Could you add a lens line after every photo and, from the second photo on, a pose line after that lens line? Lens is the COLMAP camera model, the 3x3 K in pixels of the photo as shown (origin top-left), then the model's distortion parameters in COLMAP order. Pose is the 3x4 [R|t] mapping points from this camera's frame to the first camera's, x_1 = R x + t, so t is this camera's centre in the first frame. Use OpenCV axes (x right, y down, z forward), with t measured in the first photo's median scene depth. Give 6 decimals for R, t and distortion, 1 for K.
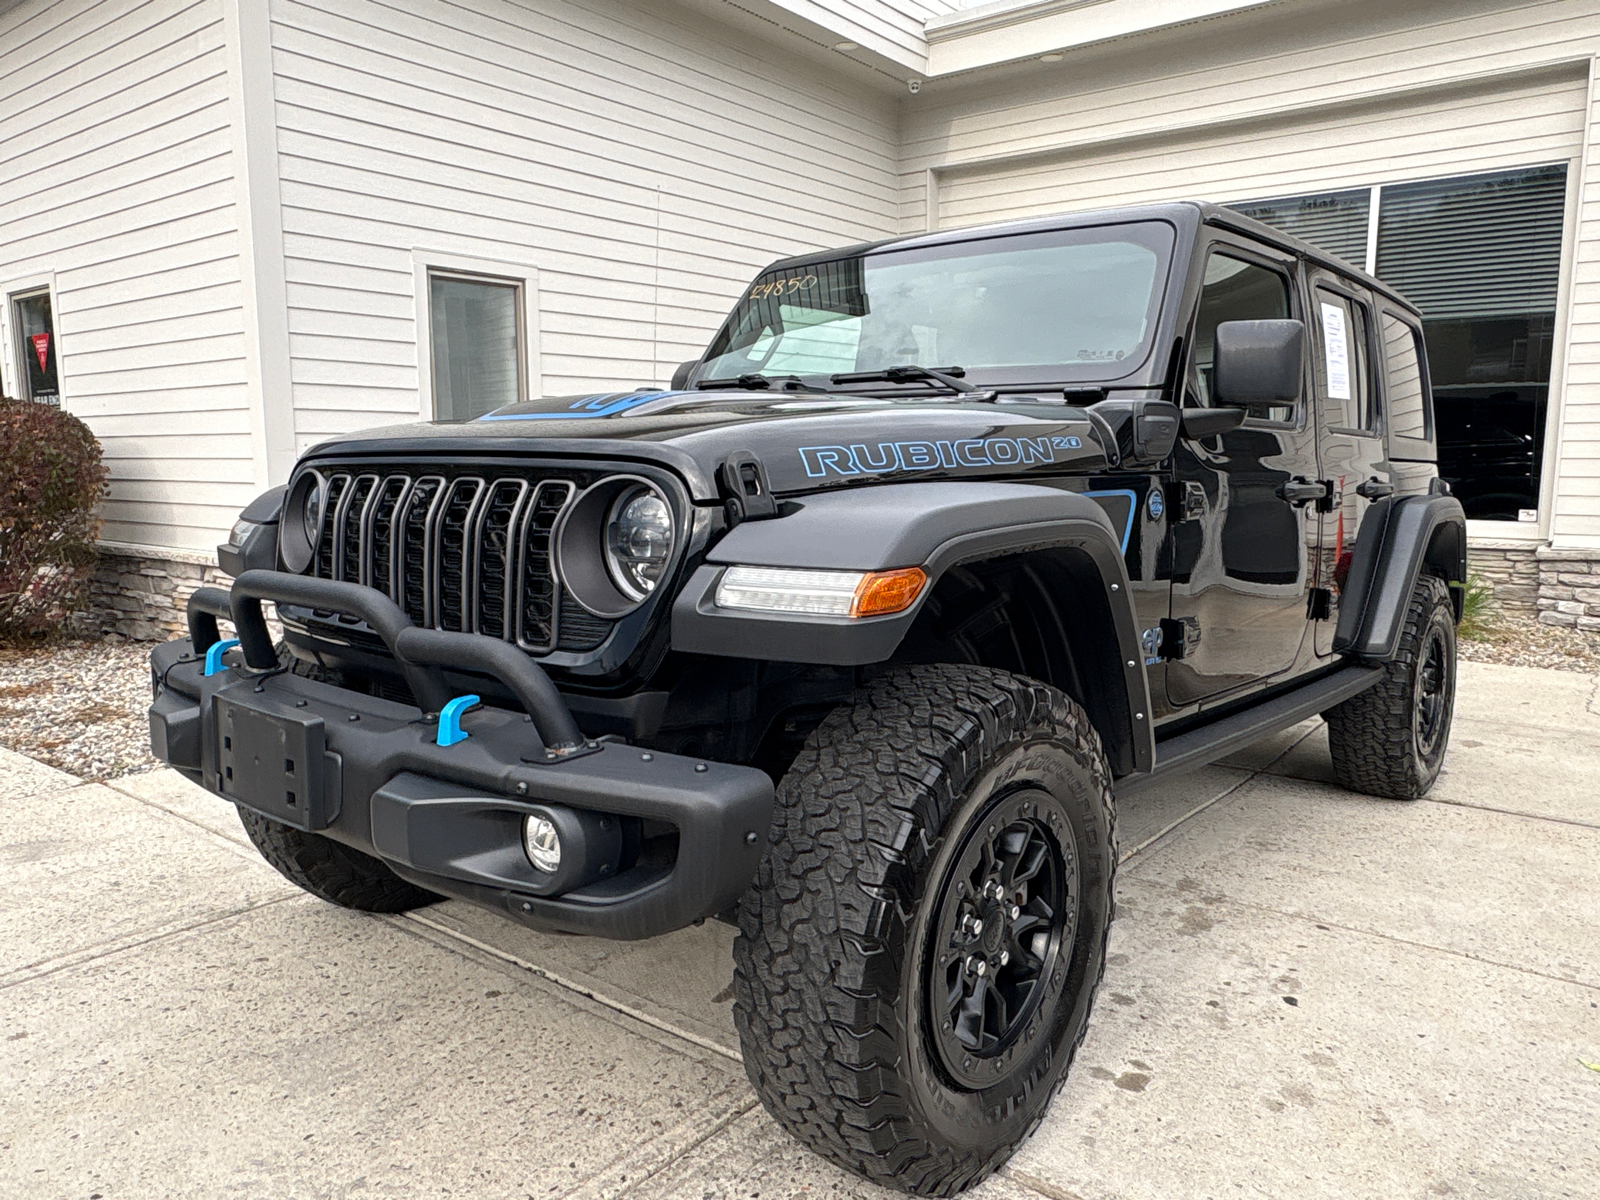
lens RADIAL K [[1137.0, 0, 800.0], [0, 1137.0, 600.0], [0, 0, 1]] dist [-0.001423, 0.002752]
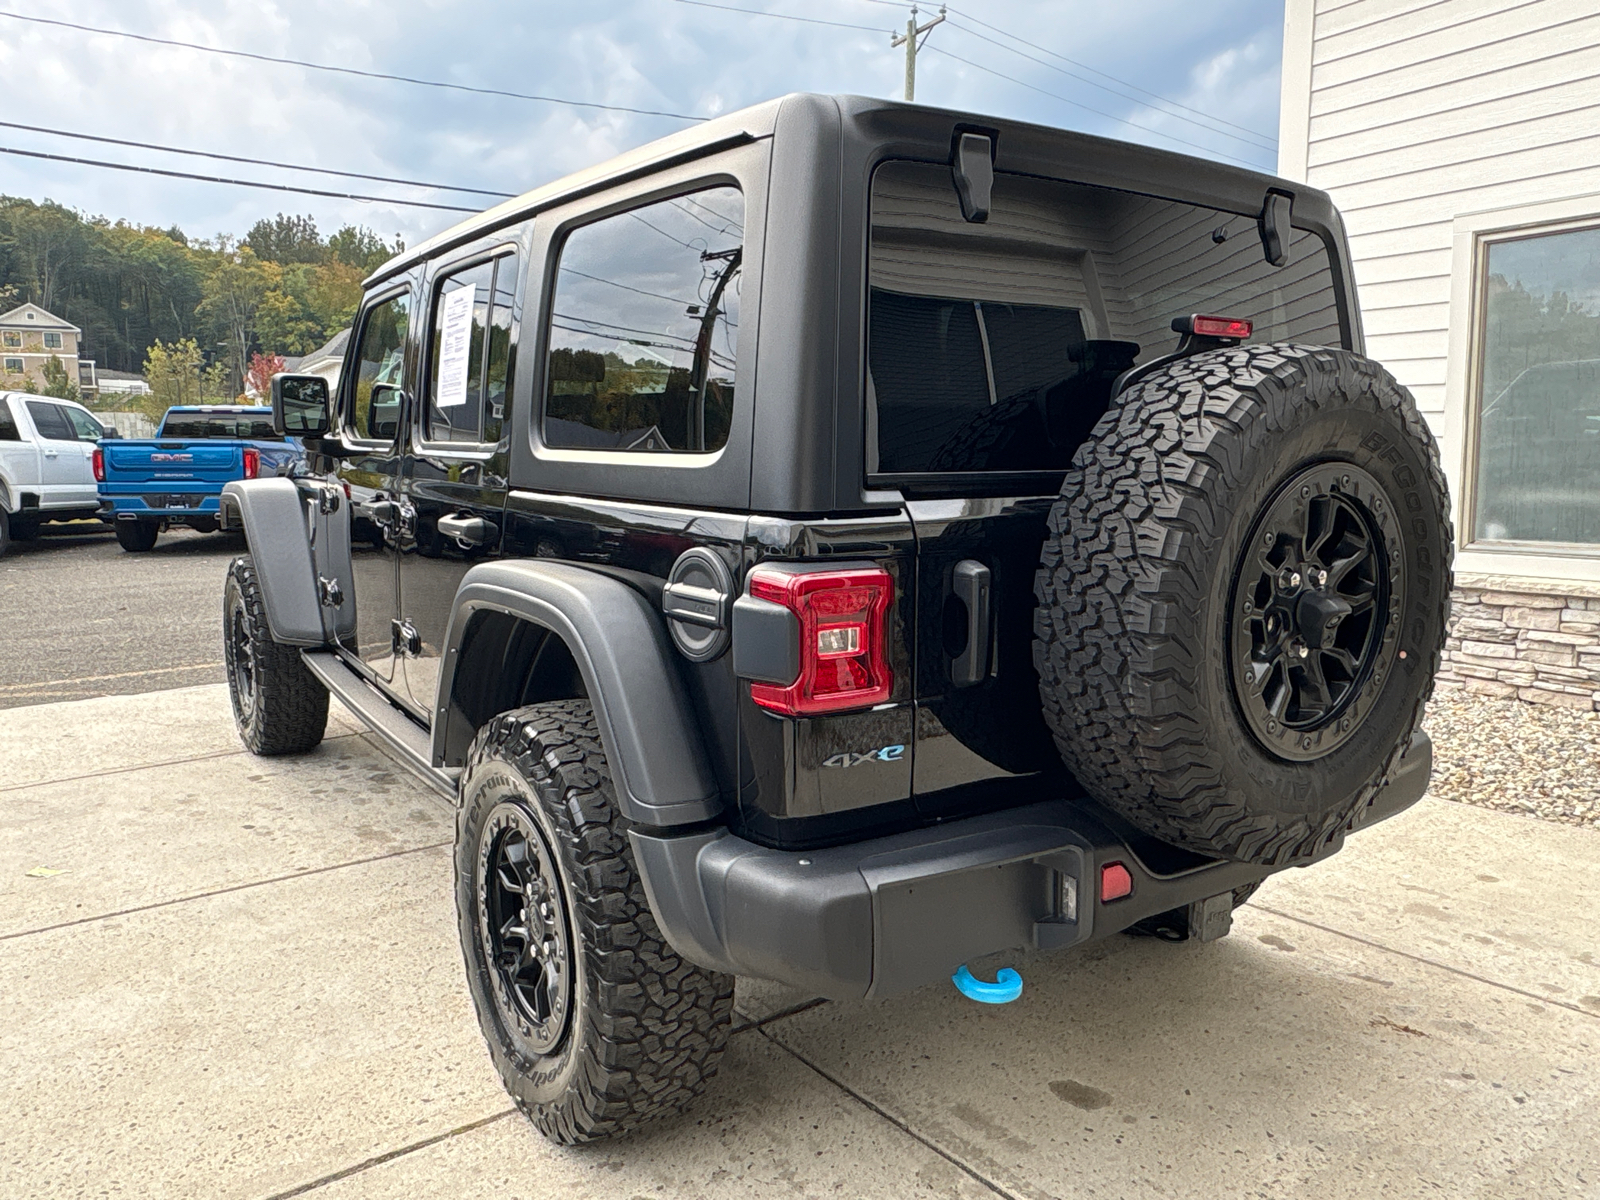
lens RADIAL K [[1162.1, 0, 796.0], [0, 1162.1, 598.9], [0, 0, 1]] dist [-0.001549, 0.004072]
pose [[-0.267804, 0.124656, -0.955375, 1.644779], [-0.119819, 0.979588, 0.161402, -0.281001], [0.955994, 0.157696, -0.247401, 1.987899]]
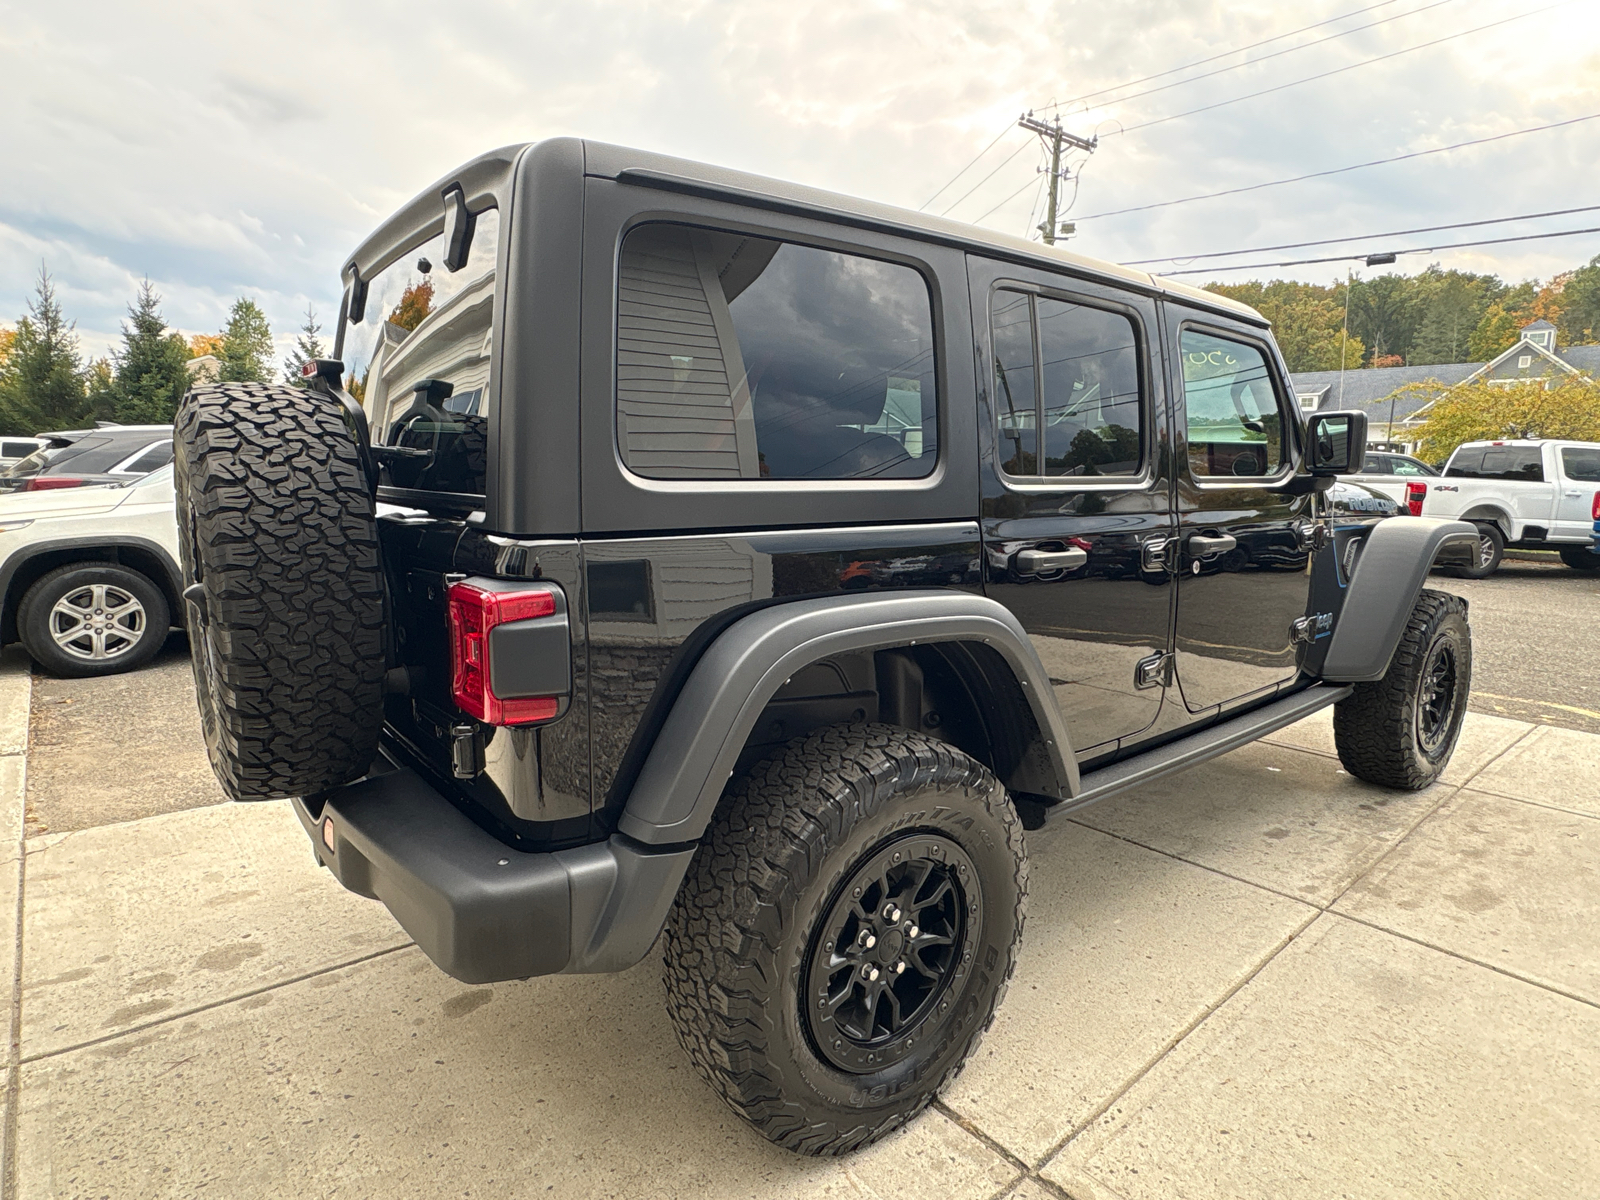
lens RADIAL K [[879.4, 0, 797.1], [0, 879.4, 599.1], [0, 0, 1]] dist [0.000799, 0.000007]
pose [[-0.977163, -0.053397, 0.205673, 0.283367], [0.003342, 0.963931, 0.266132, -0.374392], [-0.212466, 0.260742, -0.941739, 2.669583]]
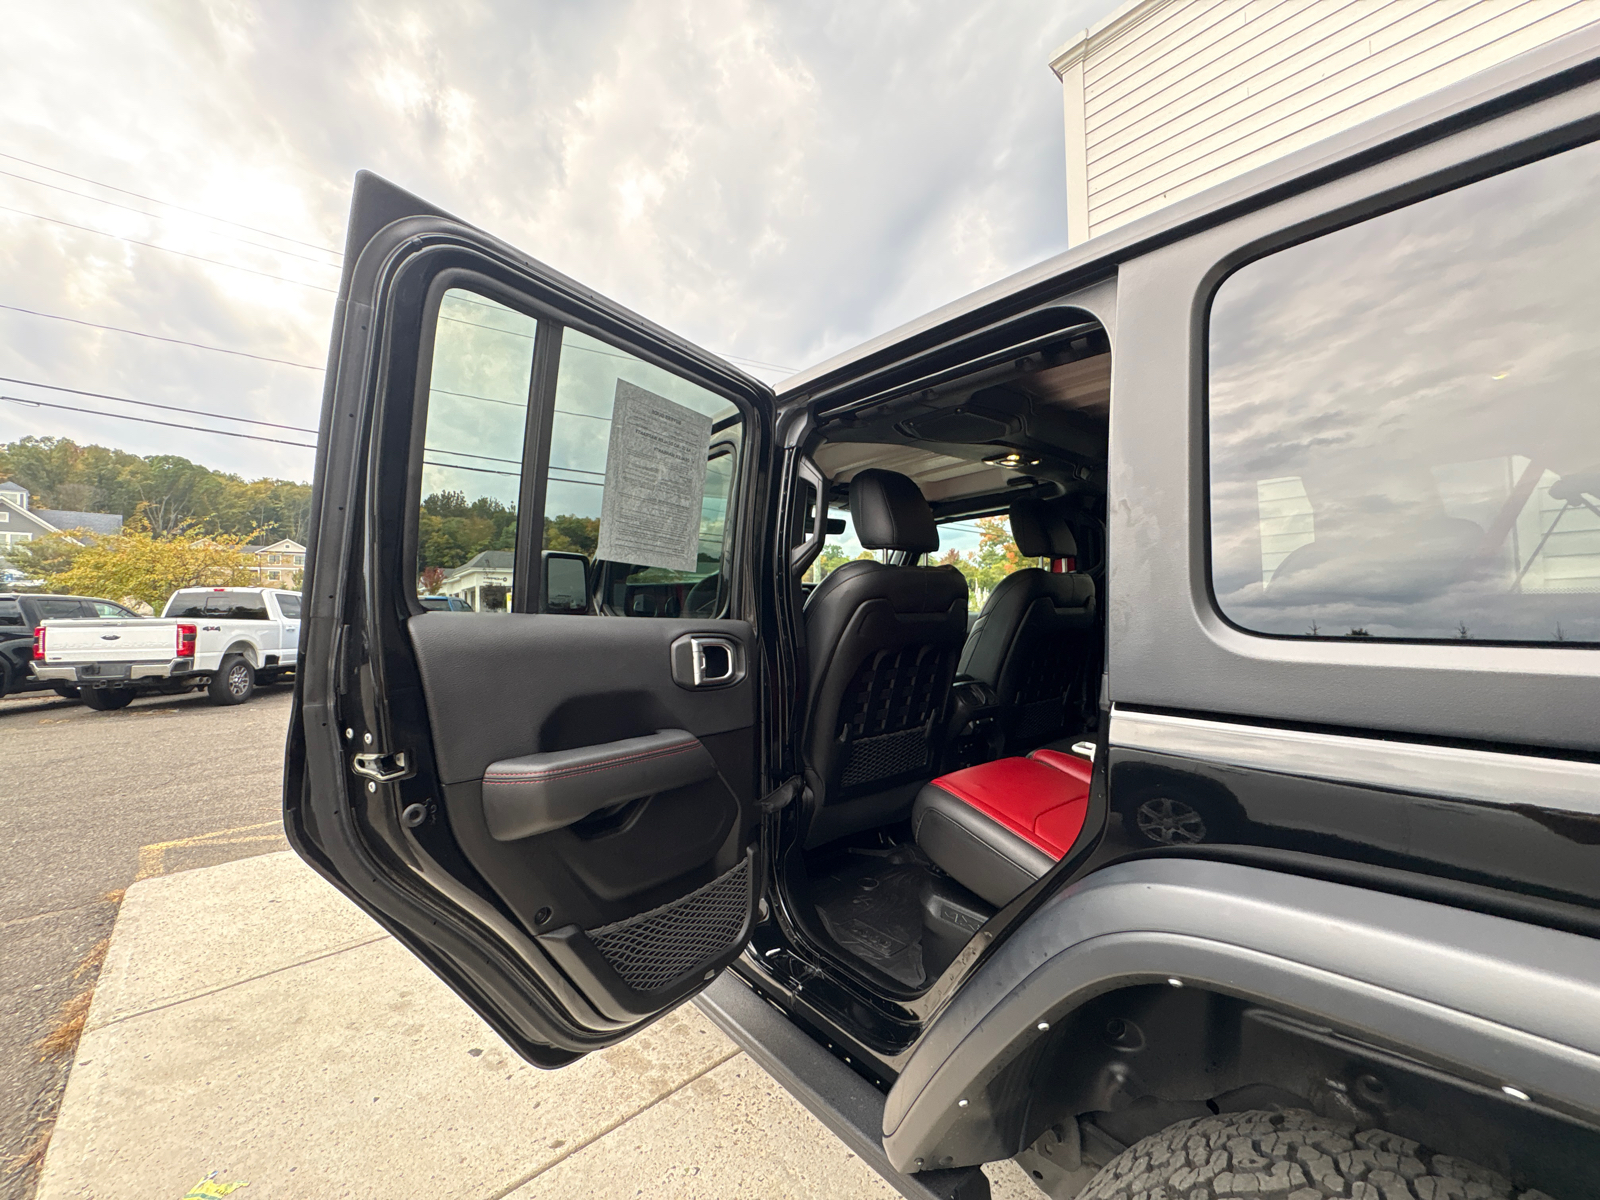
lens RADIAL K [[639.0, 0, 797.7], [0, 639.0, 597.3], [0, 0, 1]] dist [0.000969, 0.000103]
pose [[-0.168691, -0.024686, -0.985360, 1.105627], [-0.107868, 0.994144, -0.006440, -0.220772], [0.979749, 0.105202, -0.170366, 1.412669]]
